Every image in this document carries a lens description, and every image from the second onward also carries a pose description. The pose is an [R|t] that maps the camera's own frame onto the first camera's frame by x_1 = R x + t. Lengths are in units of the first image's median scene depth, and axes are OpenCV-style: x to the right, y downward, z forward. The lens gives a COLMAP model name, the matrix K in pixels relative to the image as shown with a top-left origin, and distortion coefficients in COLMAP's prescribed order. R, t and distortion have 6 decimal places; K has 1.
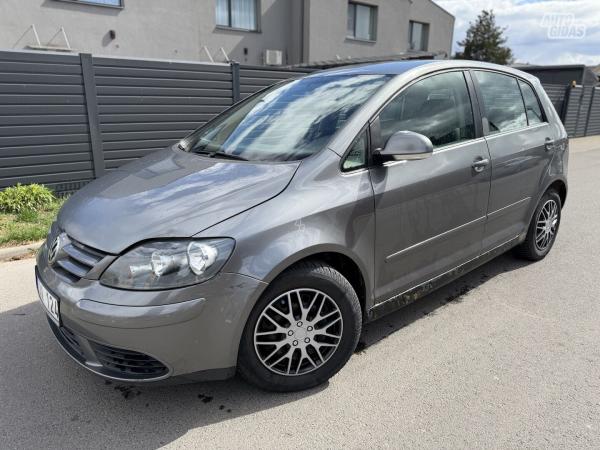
lens RADIAL K [[436.1, 0, 300.7], [0, 436.1, 232.5], [0, 0, 1]] dist [0.031339, -0.044251]
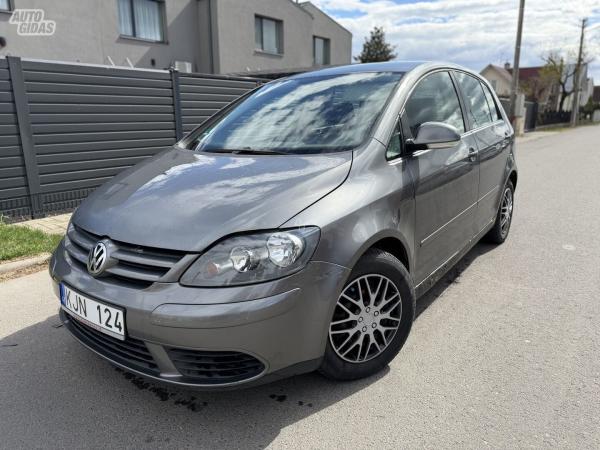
lens RADIAL K [[438.2, 0, 300.8], [0, 438.2, 235.3], [0, 0, 1]] dist [0.005095, -0.007651]
pose [[0.974091, -0.072500, 0.214220, -0.352566], [0.077706, 0.996848, -0.015974, 0.039985], [-0.212387, 0.032206, 0.976655, 0.030459]]
